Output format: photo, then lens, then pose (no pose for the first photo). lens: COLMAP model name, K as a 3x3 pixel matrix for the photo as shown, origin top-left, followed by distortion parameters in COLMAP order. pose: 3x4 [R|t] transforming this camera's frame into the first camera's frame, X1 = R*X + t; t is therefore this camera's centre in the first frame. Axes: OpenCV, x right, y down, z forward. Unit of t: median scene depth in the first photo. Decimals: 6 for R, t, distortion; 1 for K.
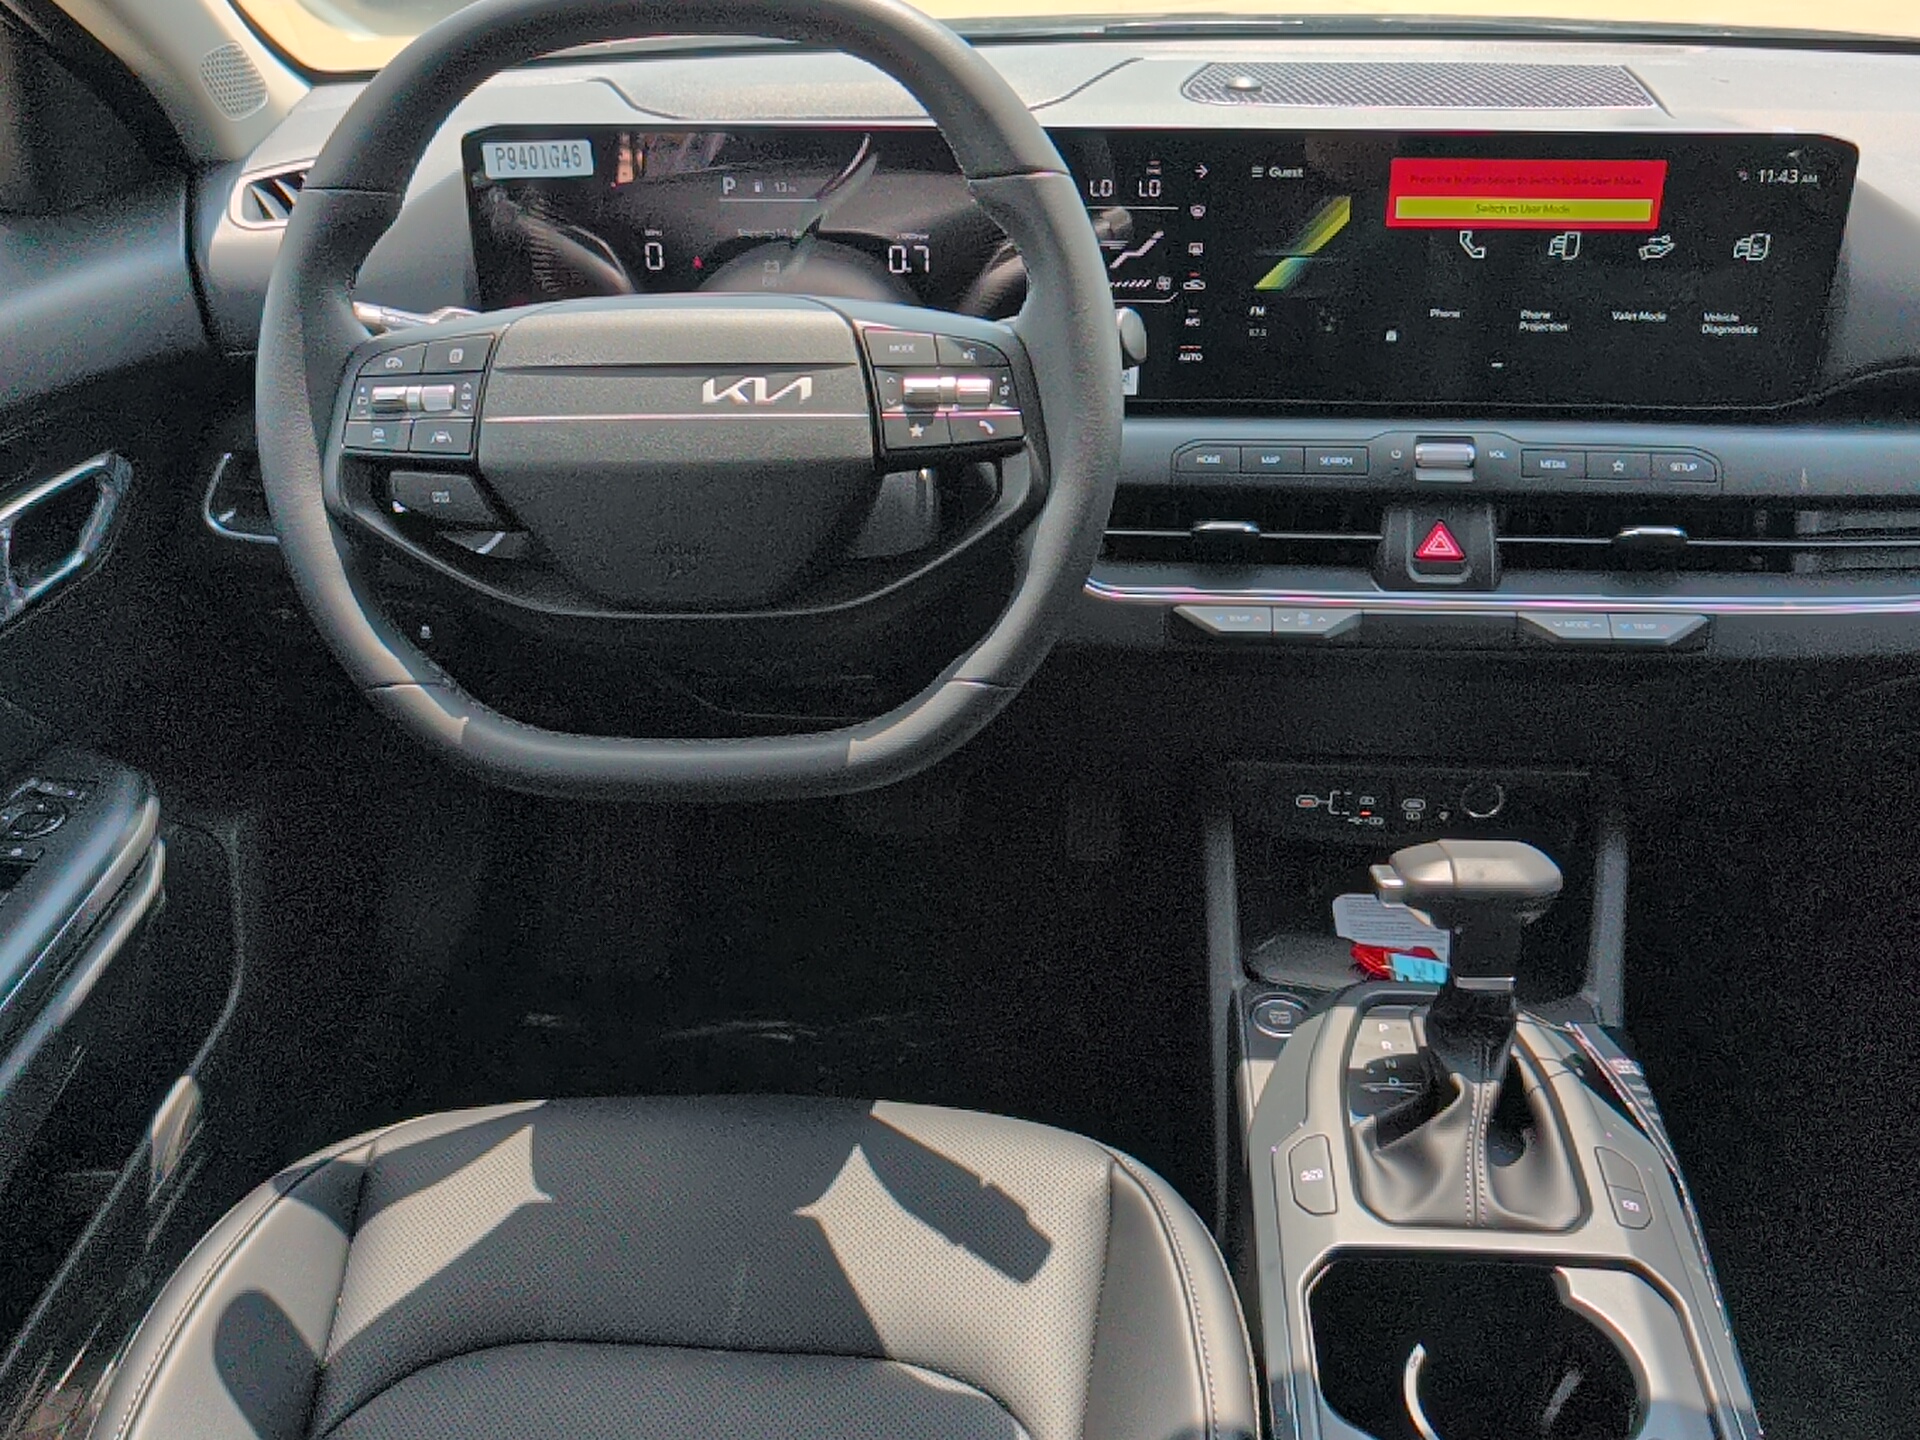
lens RADIAL K [[2047.0, 0, 960.0], [0, 2047.0, 720.0], [0, 0, 1]] dist [0.017764, -0.009978]
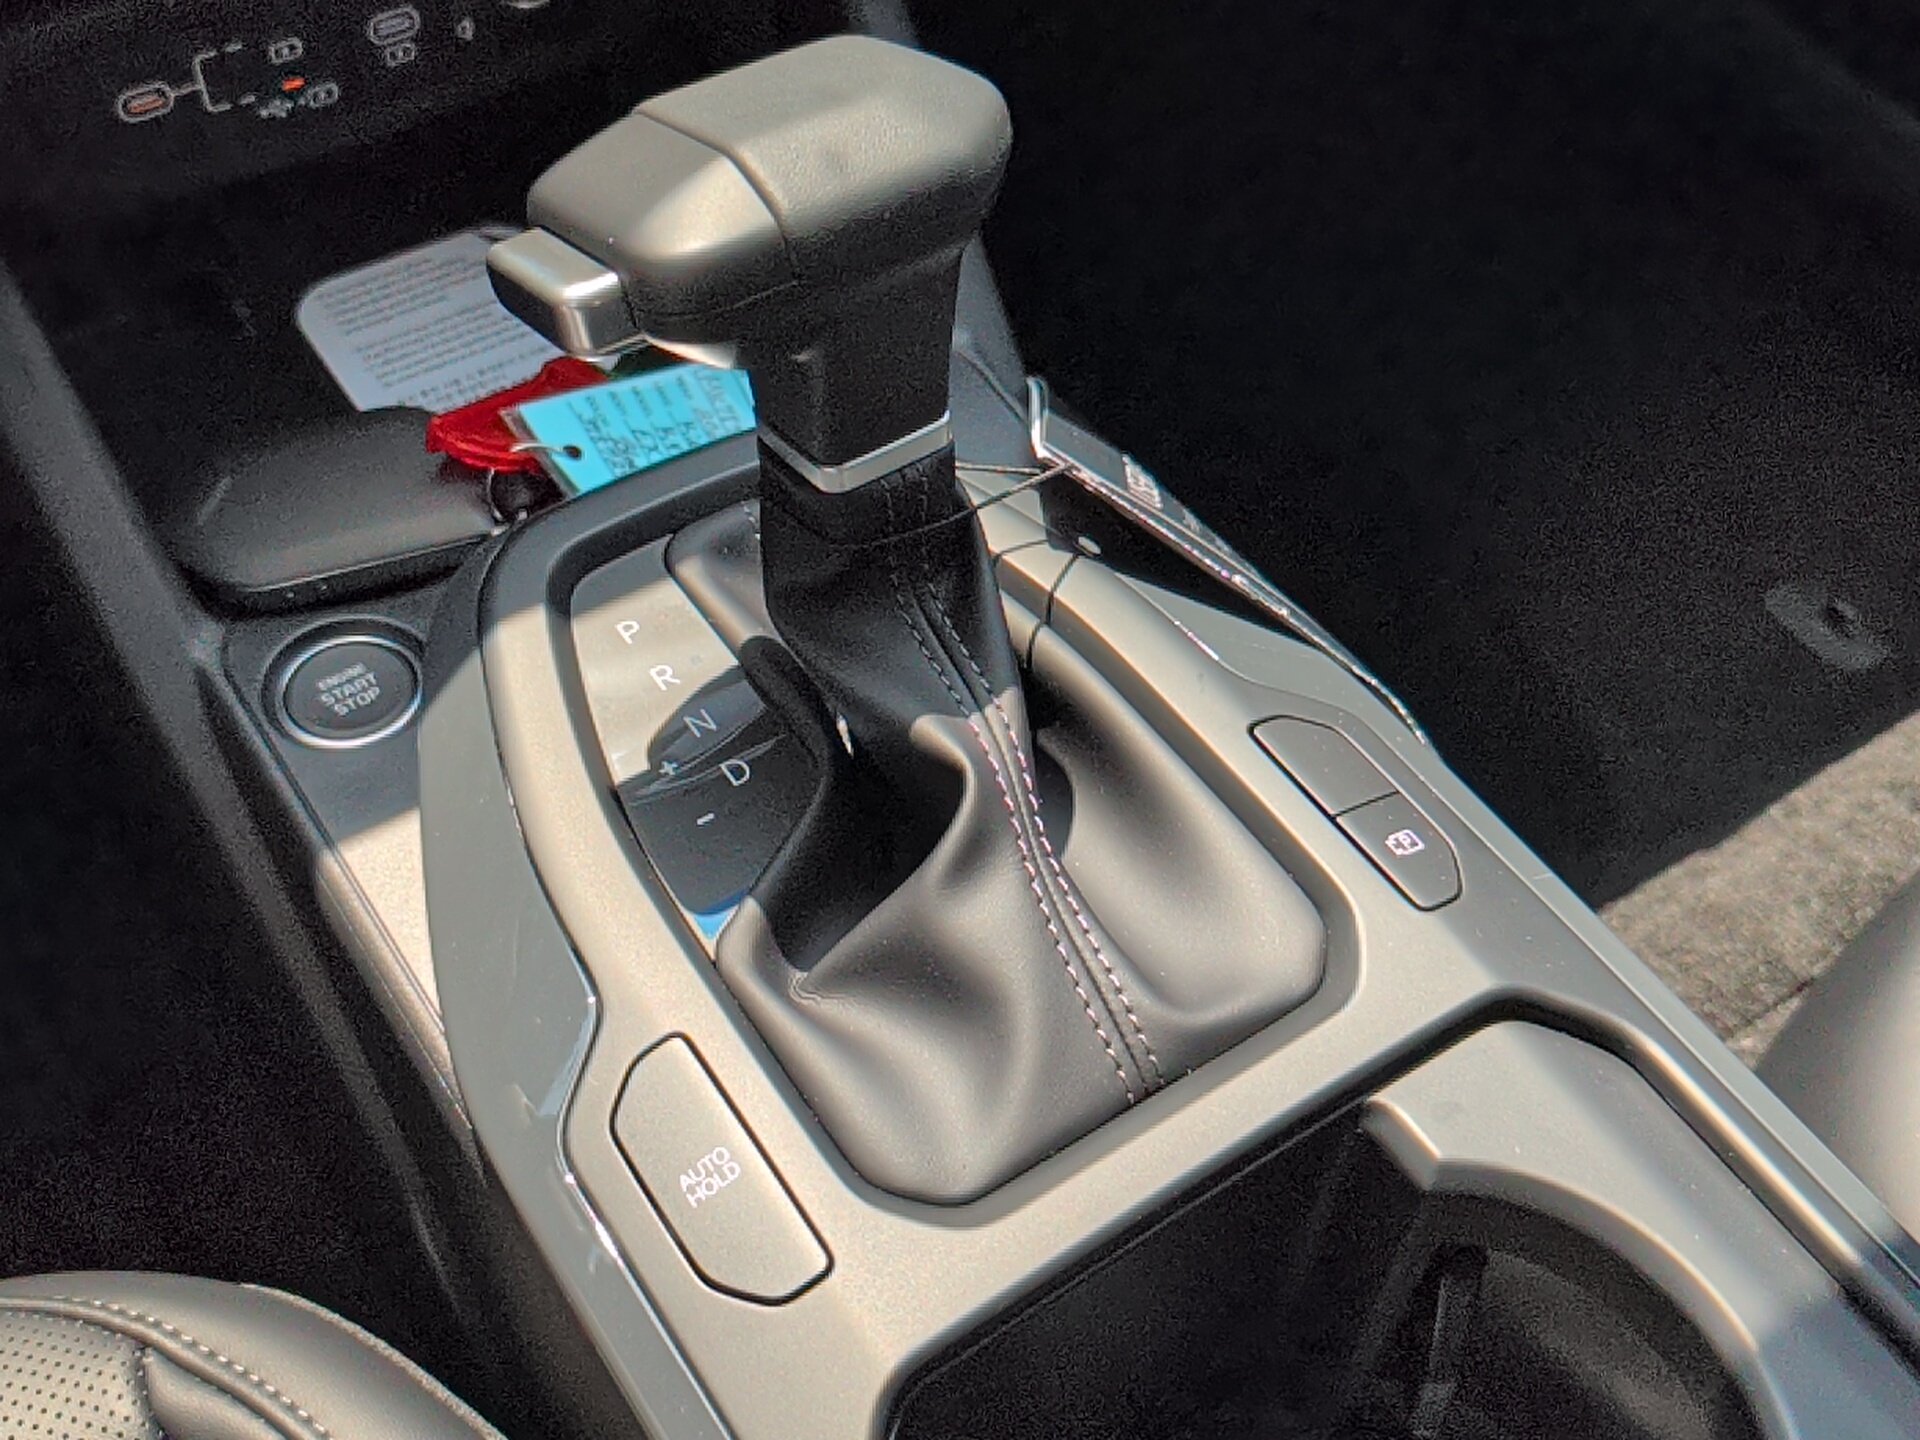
lens RADIAL K [[2107.2, 0, 960.0], [0, 2107.2, 720.0], [0, 0, 1]] dist [-0.018022, -0.035417]
pose [[0.783890, -0.449028, 0.428825, 0.078628], [0.251739, 0.861183, 0.441578, 0.005202], [-0.567578, -0.238197, 0.788110, 0.658773]]
